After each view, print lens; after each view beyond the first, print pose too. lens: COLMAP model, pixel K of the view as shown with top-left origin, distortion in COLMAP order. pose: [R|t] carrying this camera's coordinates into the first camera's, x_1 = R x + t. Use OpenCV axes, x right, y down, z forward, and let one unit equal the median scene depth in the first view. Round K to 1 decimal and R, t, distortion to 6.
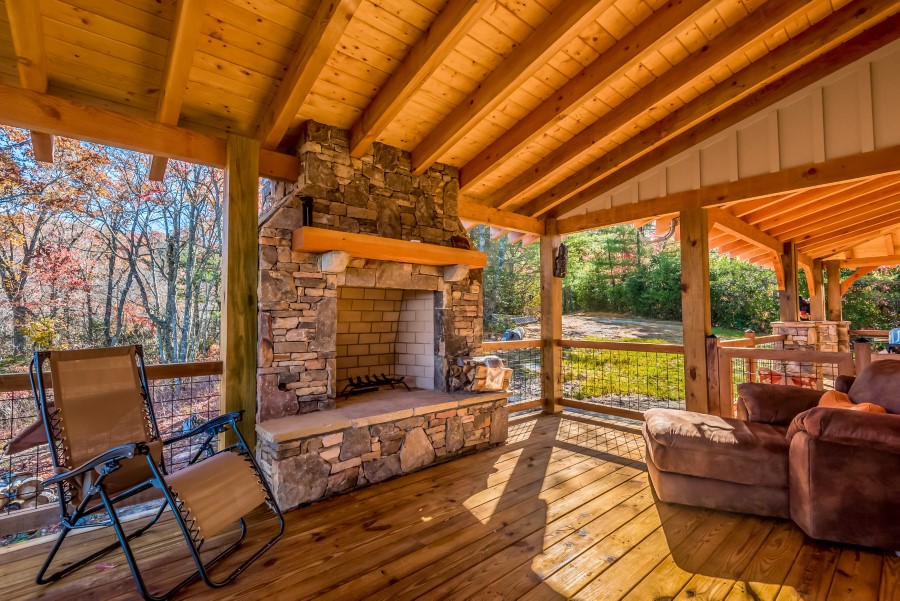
lens RADIAL K [[419.6, 0, 446.8], [0, 419.6, 300.6], [0, 0, 1]] dist [0.010409, -0.004713]
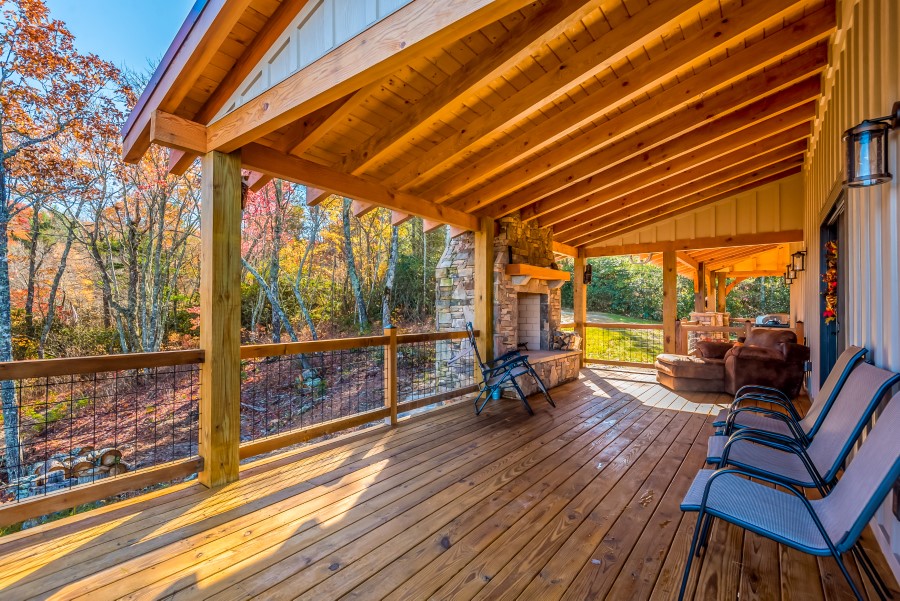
lens RADIAL K [[419.6, 0, 452.2], [0, 419.6, 304.7], [0, 0, 1]] dist [0.010409, -0.004713]
pose [[0.979599, 0.009314, 0.200745, -0.758809], [-0.016139, 0.999345, 0.032389, -0.028400], [-0.200312, -0.034968, 0.979108, -0.654488]]
